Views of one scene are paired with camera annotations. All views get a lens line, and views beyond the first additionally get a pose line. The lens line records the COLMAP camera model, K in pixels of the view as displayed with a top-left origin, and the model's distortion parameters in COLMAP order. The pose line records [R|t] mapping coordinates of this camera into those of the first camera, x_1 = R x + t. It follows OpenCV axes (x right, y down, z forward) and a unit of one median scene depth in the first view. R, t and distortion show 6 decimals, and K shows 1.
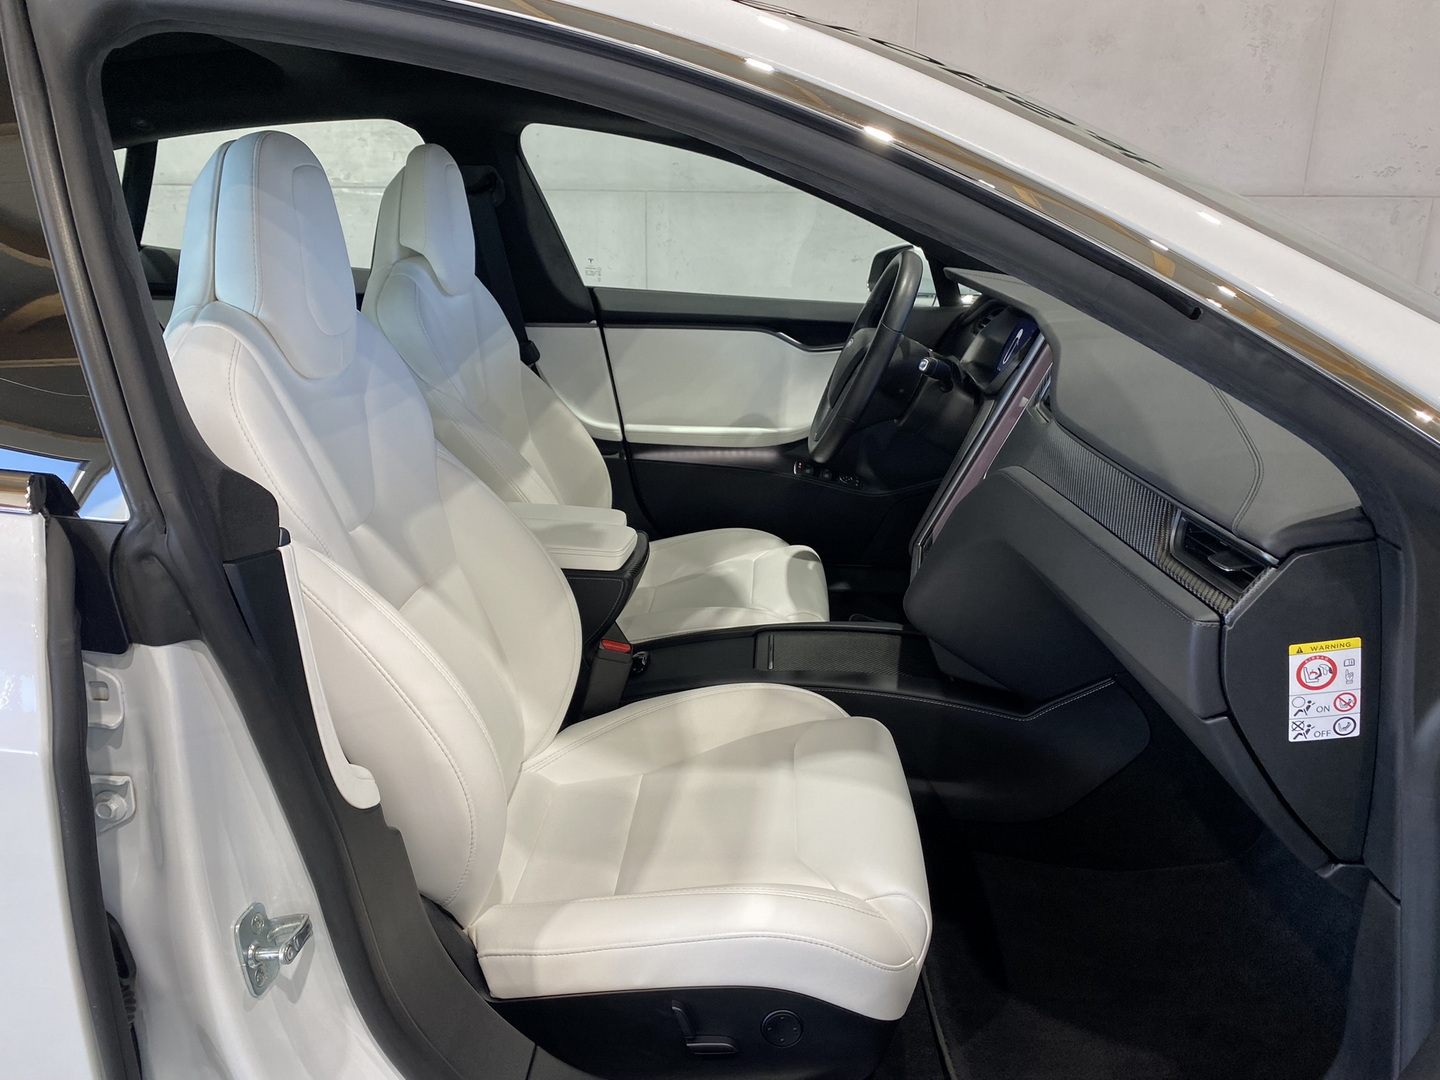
lens RADIAL K [[1071.1, 0, 720.0], [0, 1071.1, 540.0], [0, 0, 1]] dist [-0.000487, -0.007739]
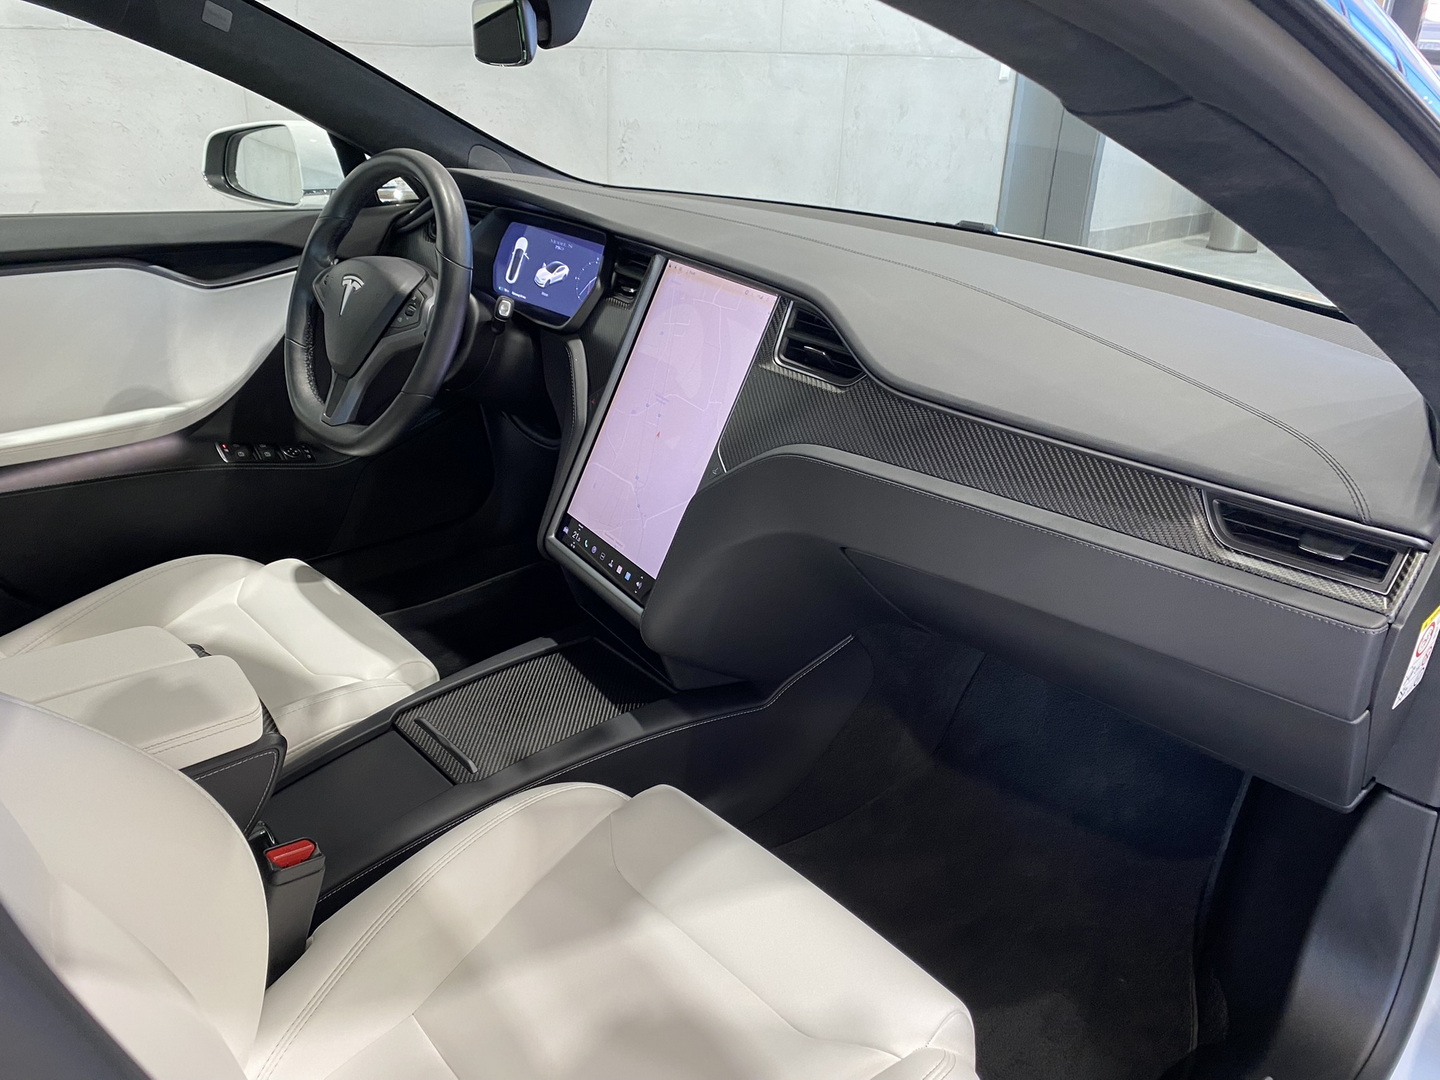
lens RADIAL K [[1071.1, 0, 720.0], [0, 1071.1, 540.0], [0, 0, 1]] dist [-0.000487, -0.007739]
pose [[0.700230, -0.277631, 0.657723, -0.190855], [0.183398, 0.960322, 0.210111, -0.105615], [-0.689959, -0.026501, 0.723363, 0.265059]]
